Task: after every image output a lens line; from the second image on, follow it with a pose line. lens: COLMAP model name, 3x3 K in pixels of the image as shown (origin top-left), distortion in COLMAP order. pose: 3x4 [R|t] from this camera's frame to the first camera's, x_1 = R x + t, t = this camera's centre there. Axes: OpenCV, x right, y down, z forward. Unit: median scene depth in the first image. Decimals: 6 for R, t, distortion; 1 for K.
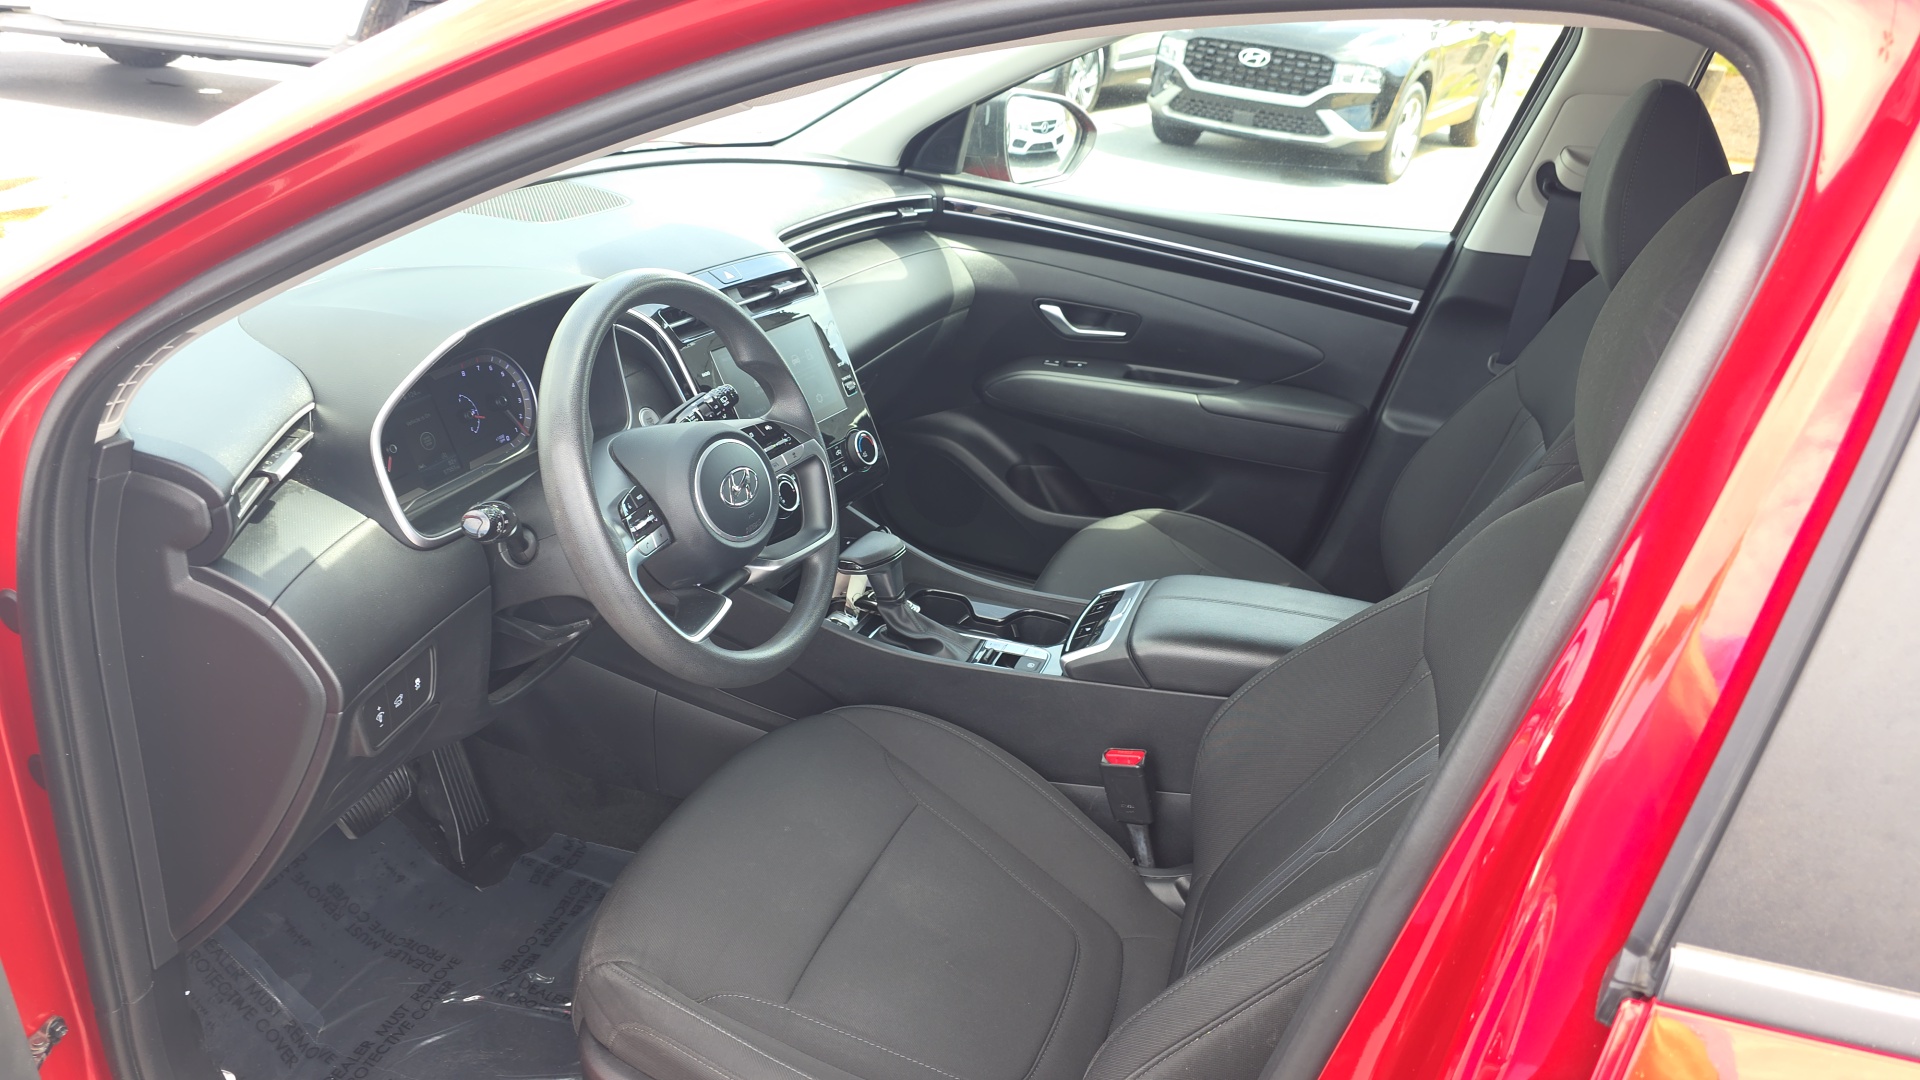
lens RADIAL K [[1252.5, 0, 964.1], [0, 1252.5, 547.9], [0, 0, 1]] dist [0.033953, -0.042446]
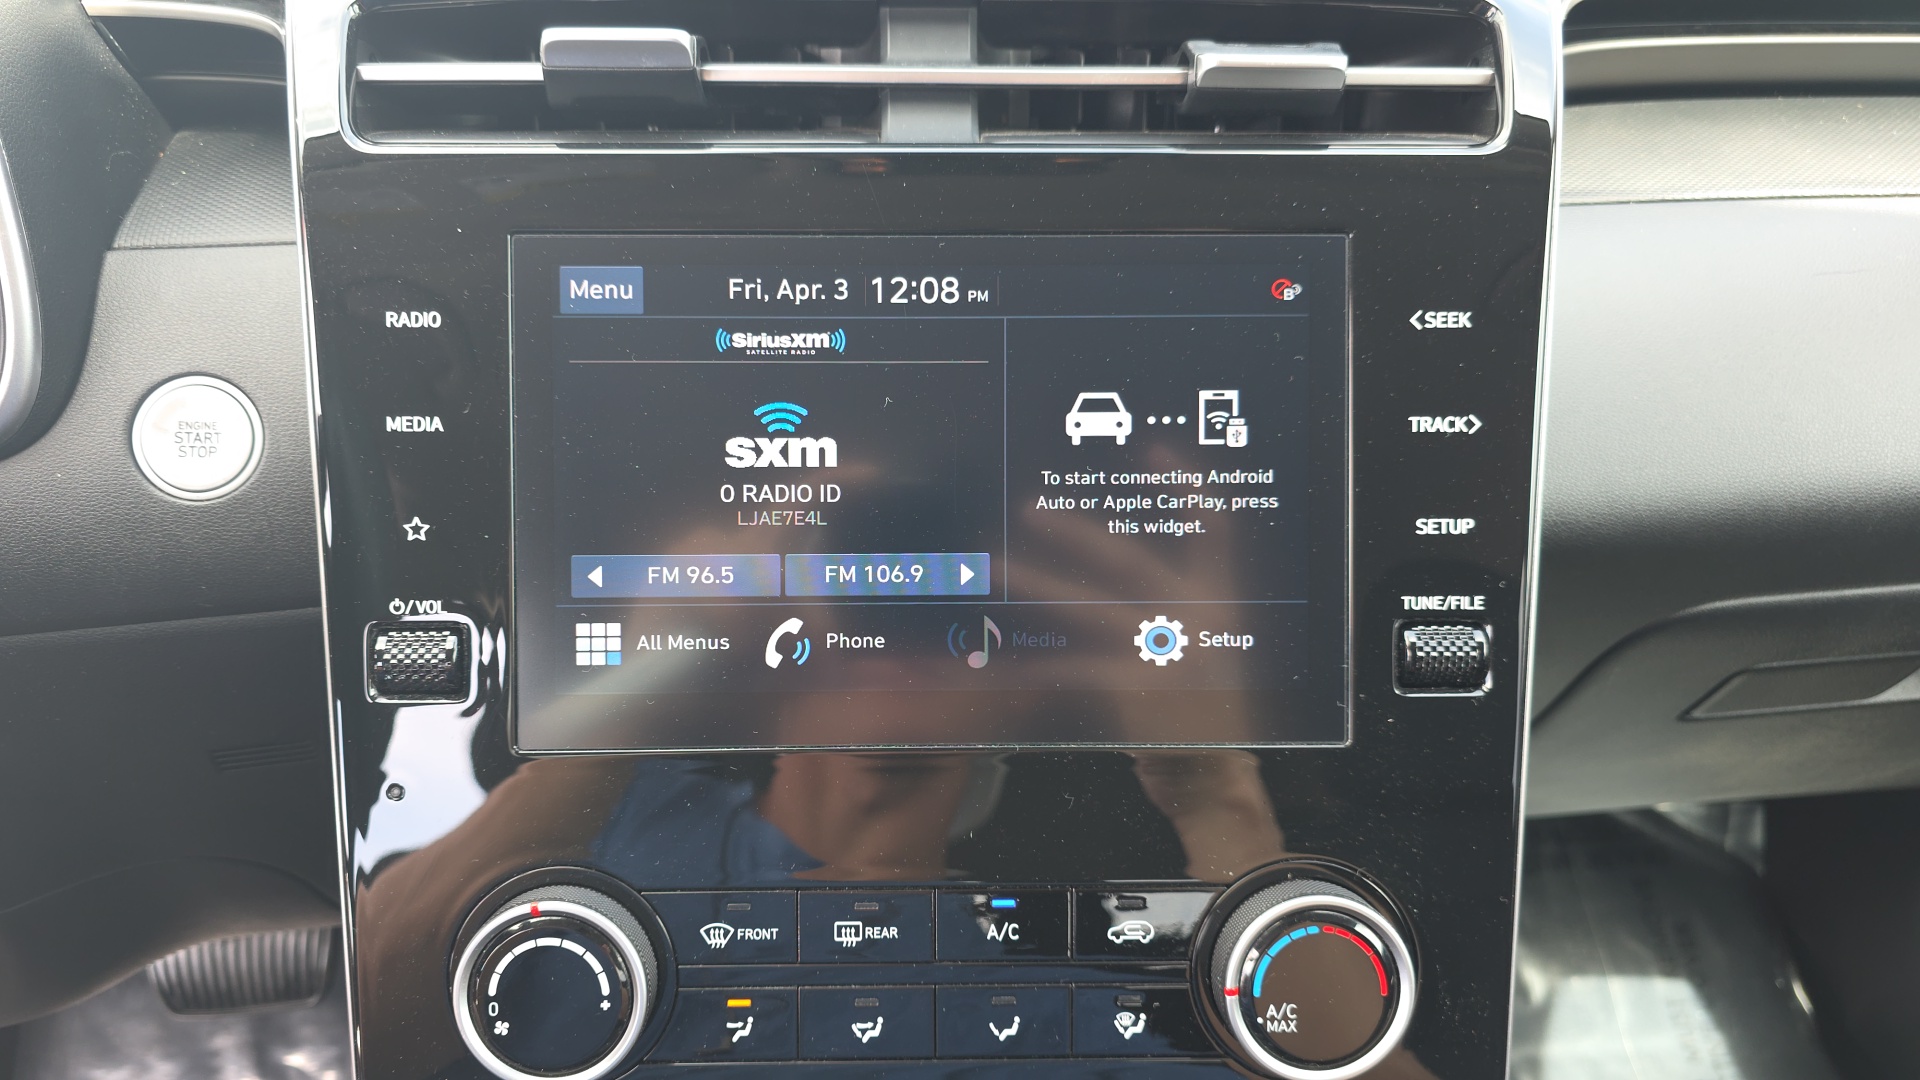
lens RADIAL K [[1353.0, 0, 910.7], [0, 1353.0, 545.4], [0, 0, 1]] dist [0.046230, -0.075222]
pose [[0.473424, 0.377007, -0.796075, 0.021391], [-0.359351, 0.907809, 0.216217, -0.121681], [0.804199, 0.183708, 0.565257, 0.625611]]
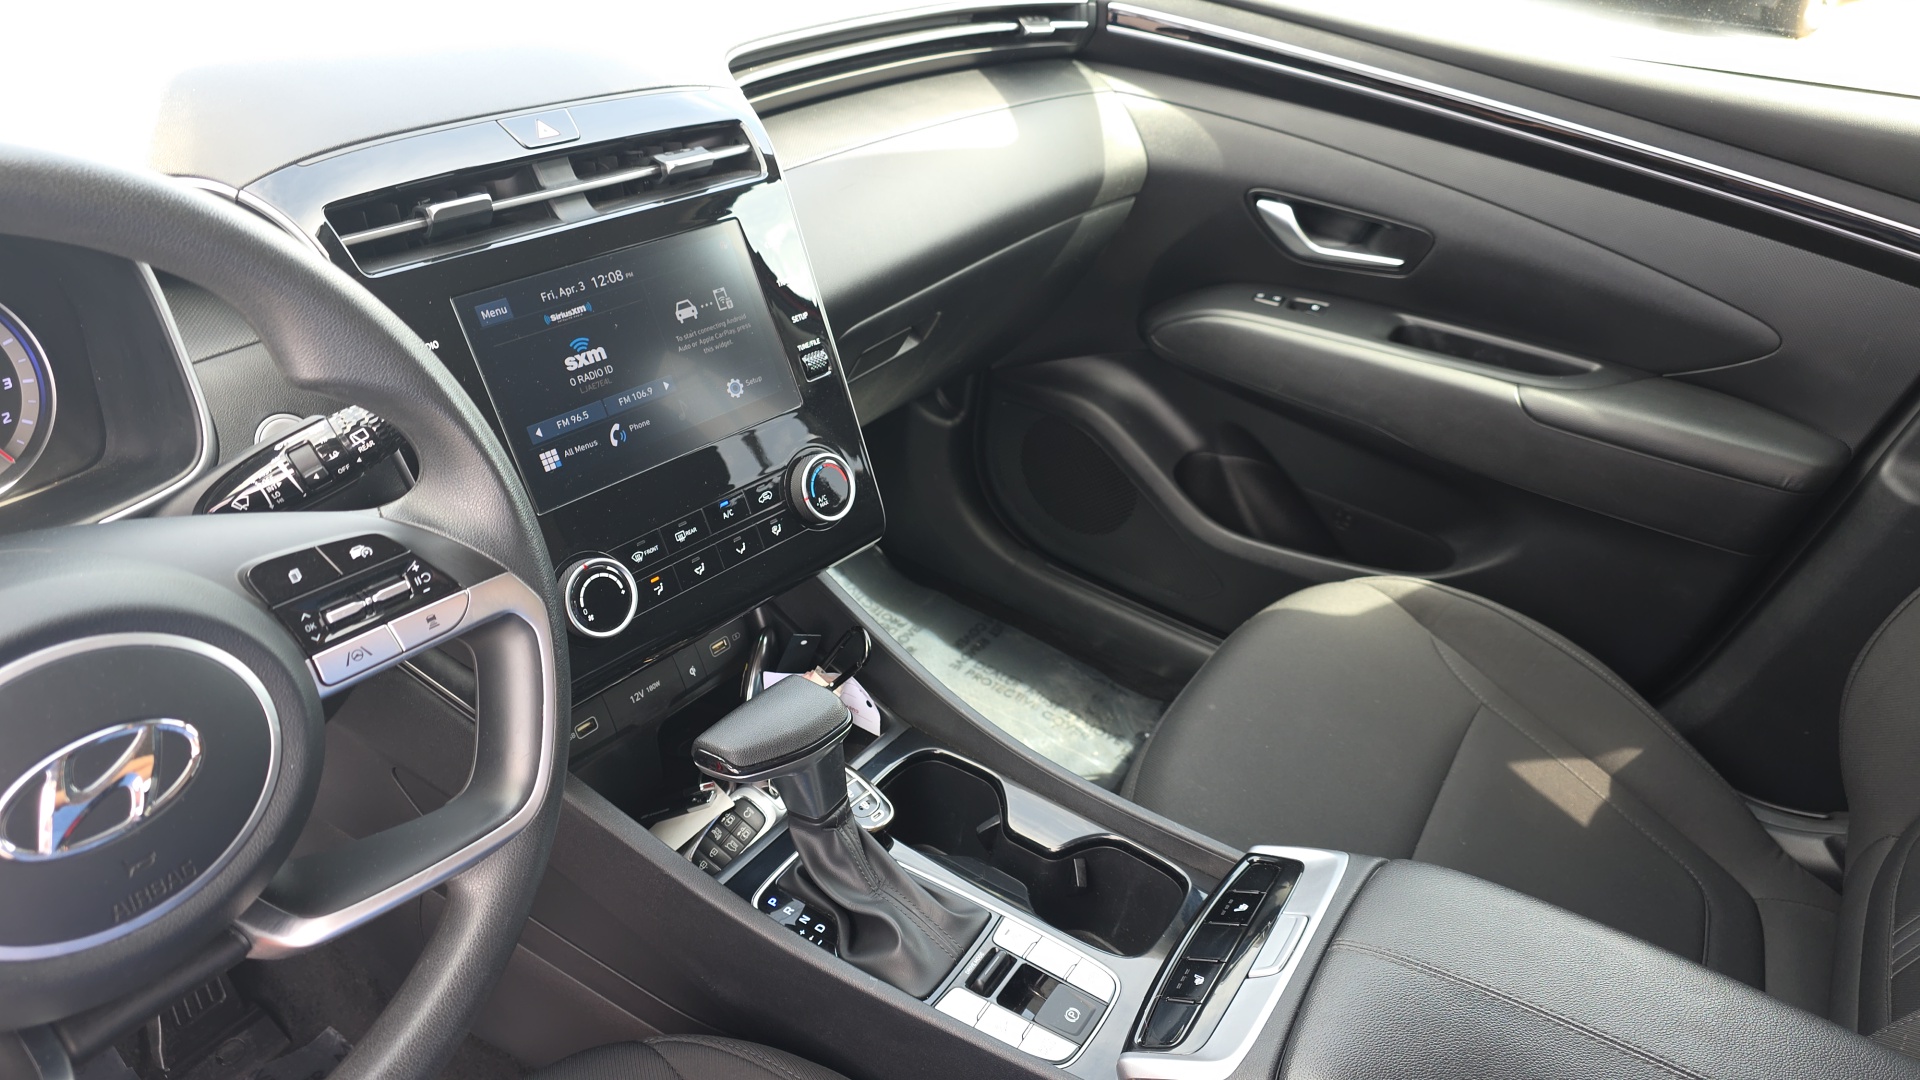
lens RADIAL K [[1294.1, 0, 960.0], [0, 1294.1, 540.0], [0, 0, 1]] dist [0.034944, -0.057480]
pose [[0.975513, 0.119823, -0.184435, 0.056773], [-0.099628, 0.988339, 0.115150, -0.094664], [0.196082, -0.093955, 0.976076, 0.371417]]
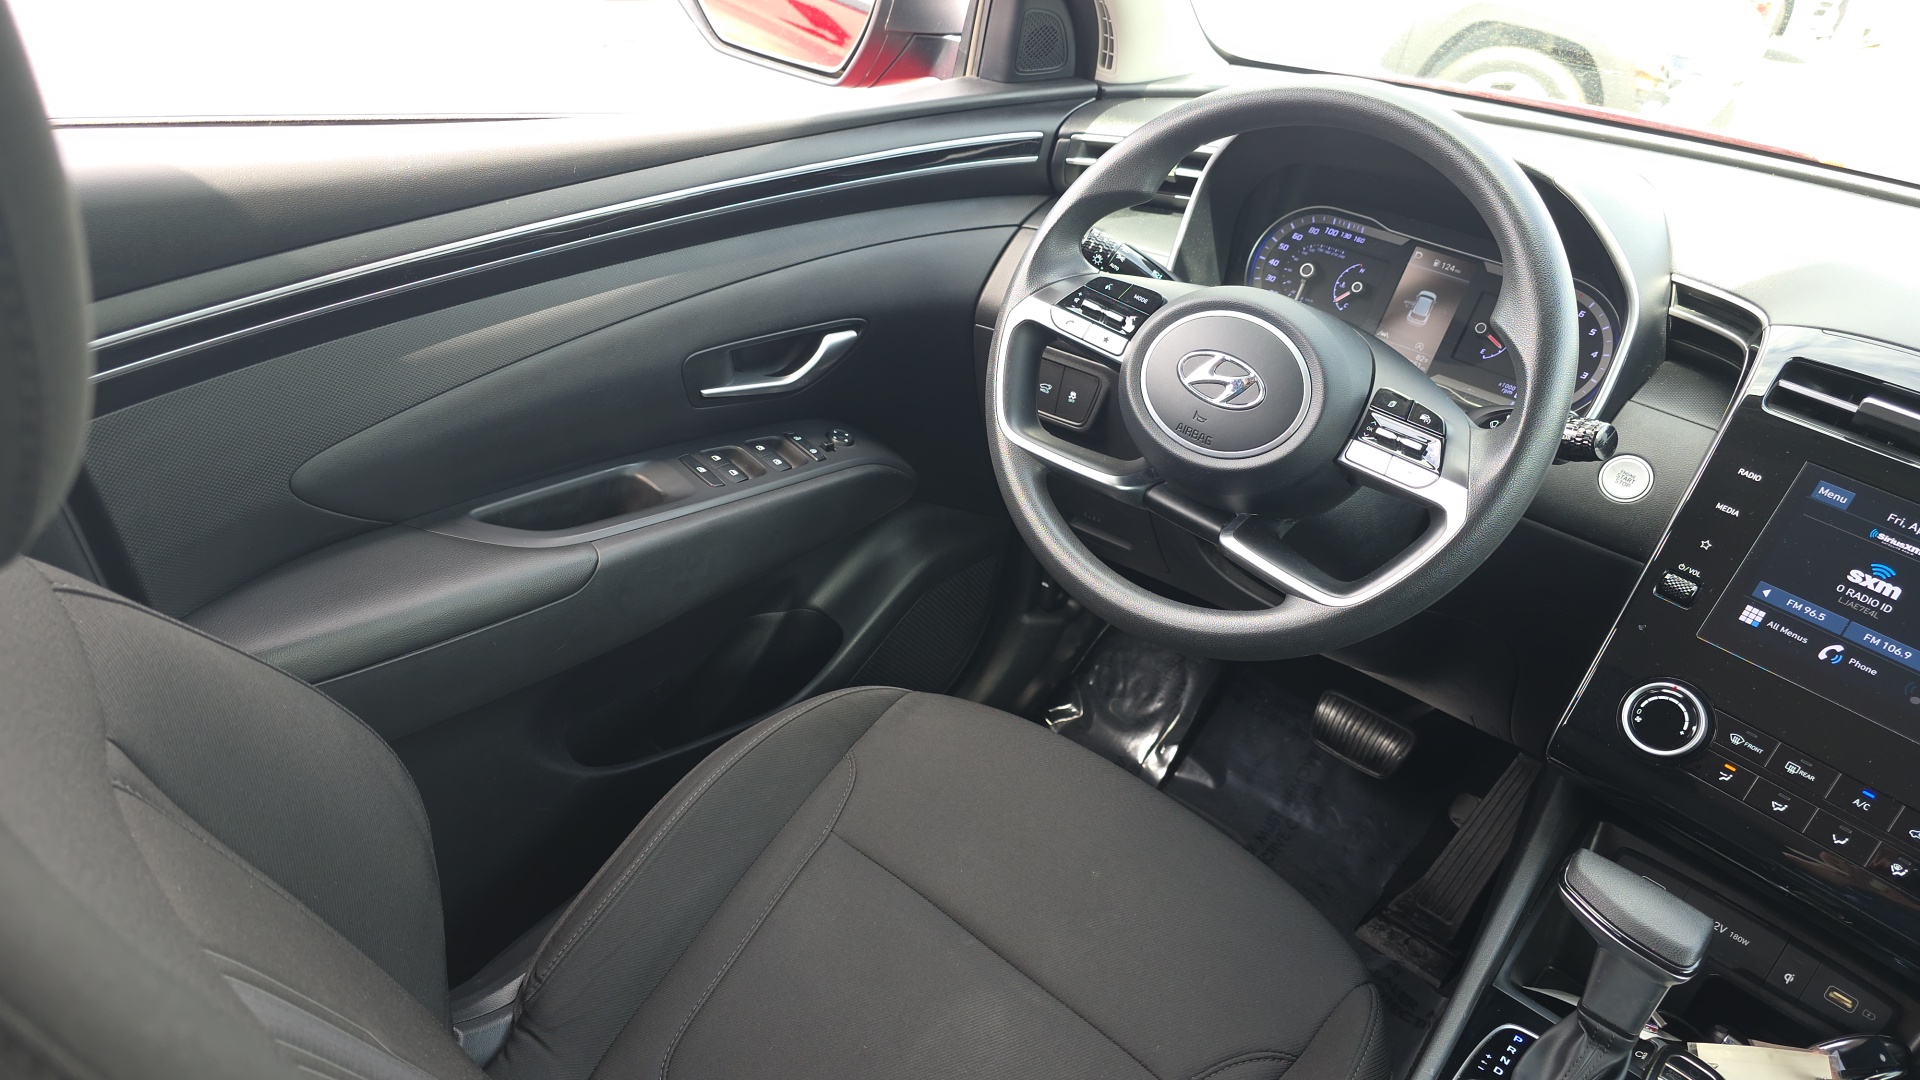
lens RADIAL K [[1296.5, 0, 927.1], [0, 1296.5, 537.5], [0, 0, 1]] dist [0.045767, -0.049895]
pose [[-0.347493, 0.351613, -0.869262, 0.289095], [-0.546993, 0.676946, 0.492486, -0.136508], [0.761608, 0.646616, -0.042904, 0.506679]]
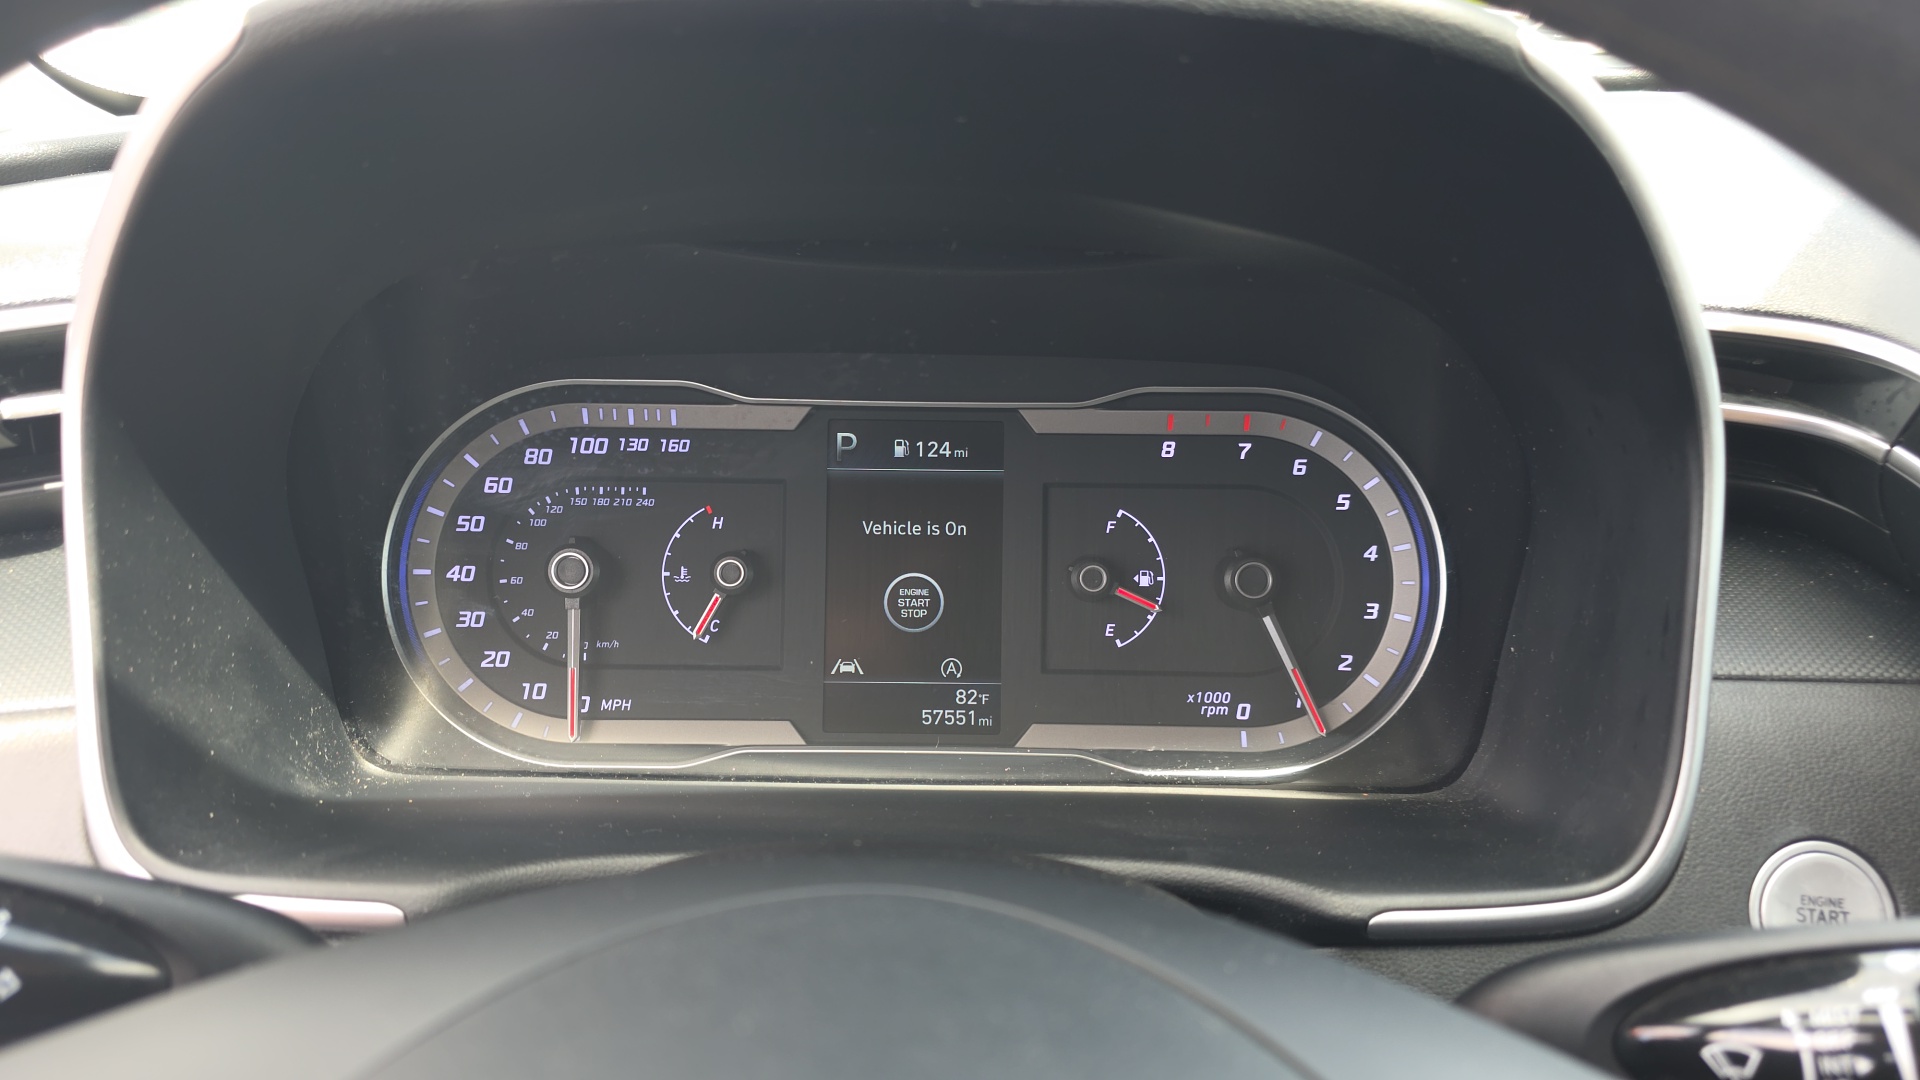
lens RADIAL K [[1366.8, 0, 960.0], [0, 1366.8, 540.0], [0, 0, 1]] dist [0.065623, -0.079727]
pose [[0.336396, 0.254865, -0.906577, -0.070700], [-0.402403, 0.909269, 0.106306, -0.079867], [0.851416, 0.329048, 0.408433, 0.498352]]
